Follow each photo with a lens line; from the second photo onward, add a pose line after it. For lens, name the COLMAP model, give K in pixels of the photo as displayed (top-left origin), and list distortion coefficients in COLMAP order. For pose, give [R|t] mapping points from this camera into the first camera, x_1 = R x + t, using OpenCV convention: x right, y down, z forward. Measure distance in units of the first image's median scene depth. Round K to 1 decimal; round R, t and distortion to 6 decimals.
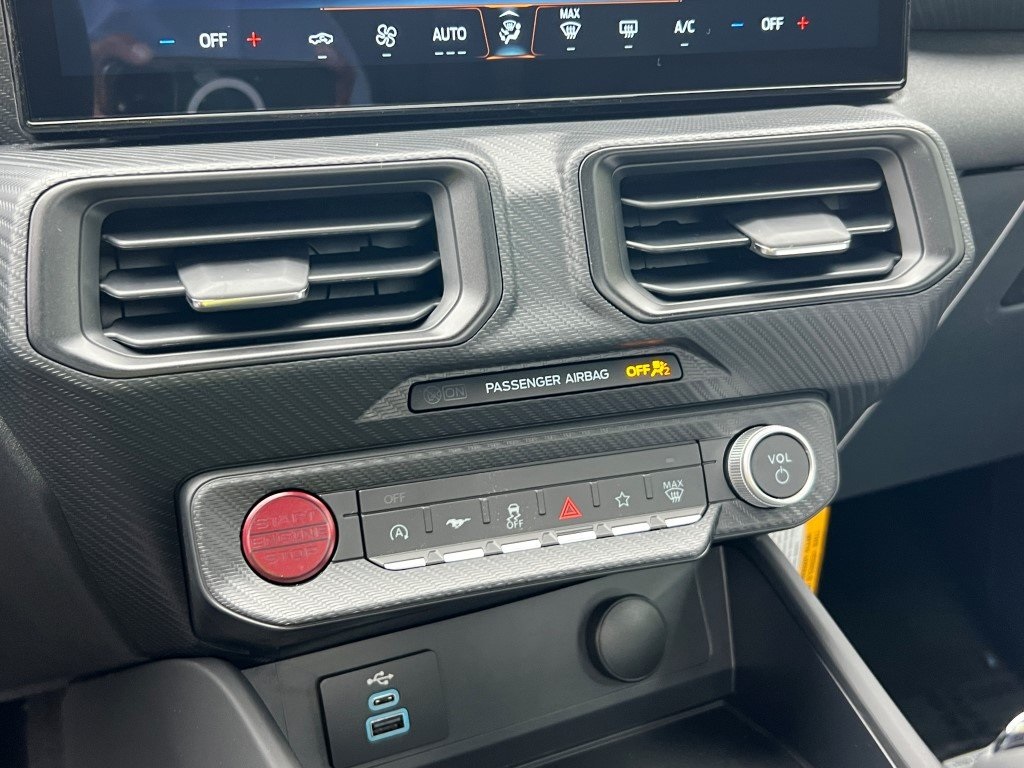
lens RADIAL K [[1122.7, 0, 513.2], [0, 1122.7, 376.1], [0, 0, 1]] dist [0.042516, 0.000000]
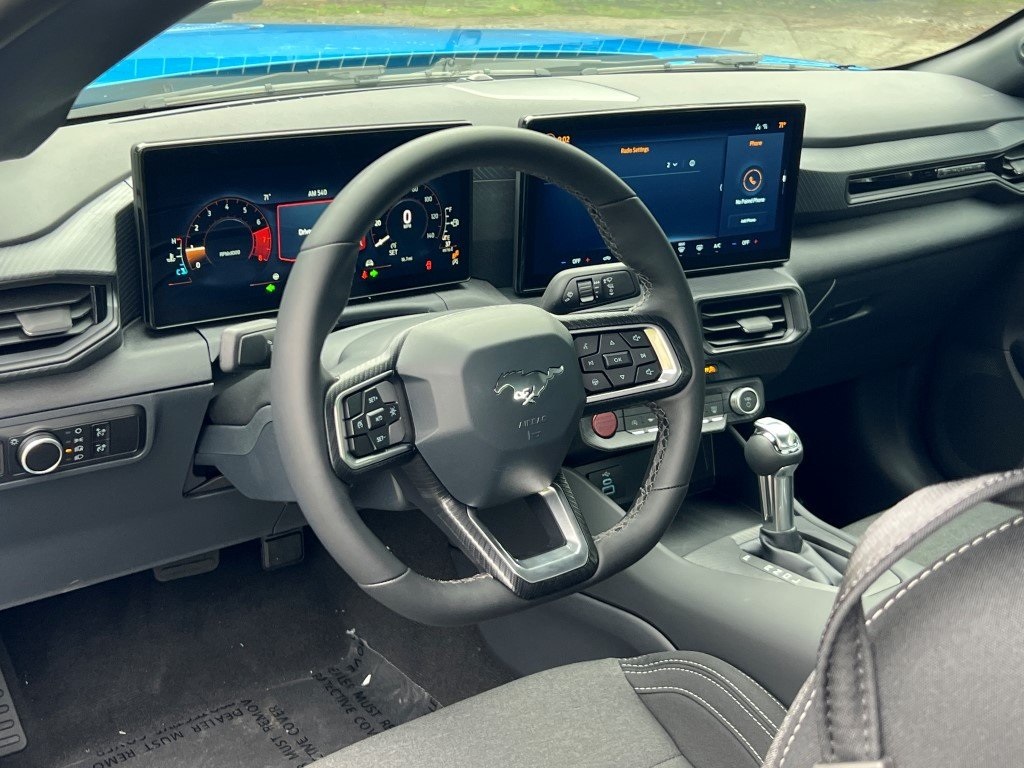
lens RADIAL K [[1363.6, 0, 510.6], [0, 1363.6, 384.5], [0, 0, 1]] dist [0.014422, 0.000000]
pose [[0.983944, 0.003576, 0.178439, -1.028622], [-0.021608, 0.994832, 0.099214, -0.310015], [-0.177162, -0.101476, 0.978936, -2.437304]]
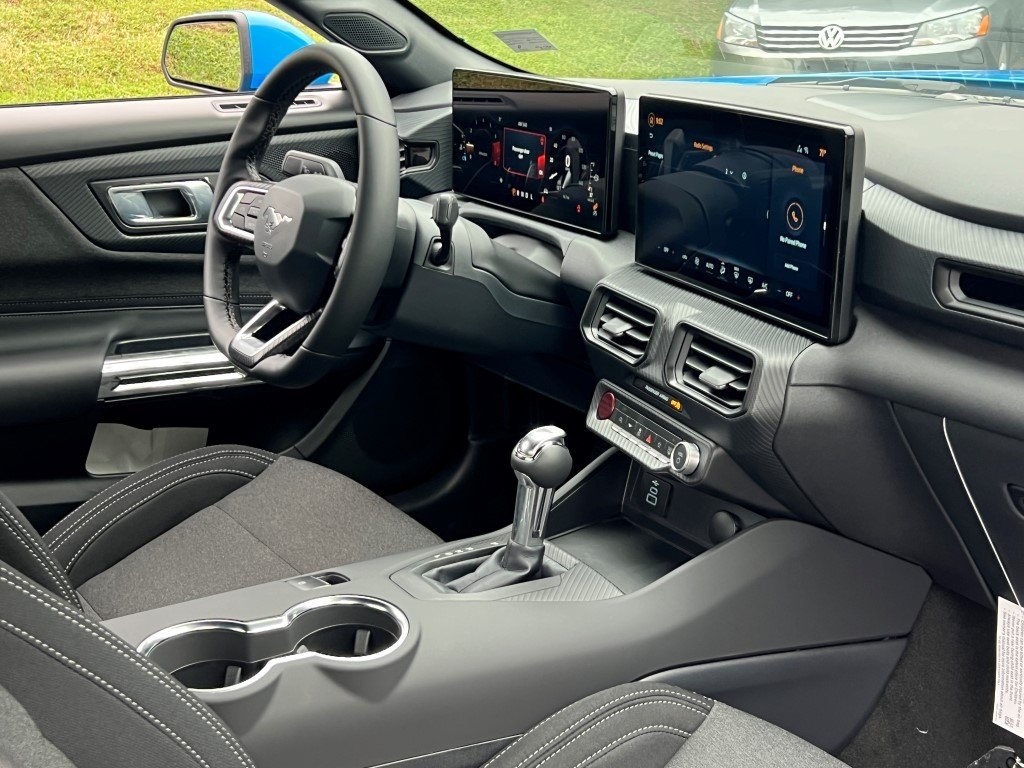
lens RADIAL K [[1302.9, 0, 510.8], [0, 1302.9, 388.8], [0, 0, 1]] dist [0.049321, 0.000000]
pose [[0.113759, 0.341860, -0.932840, 2.871485], [-0.239775, 0.920628, 0.308144, -0.874170], [0.964140, 0.188618, 0.186700, 0.024463]]
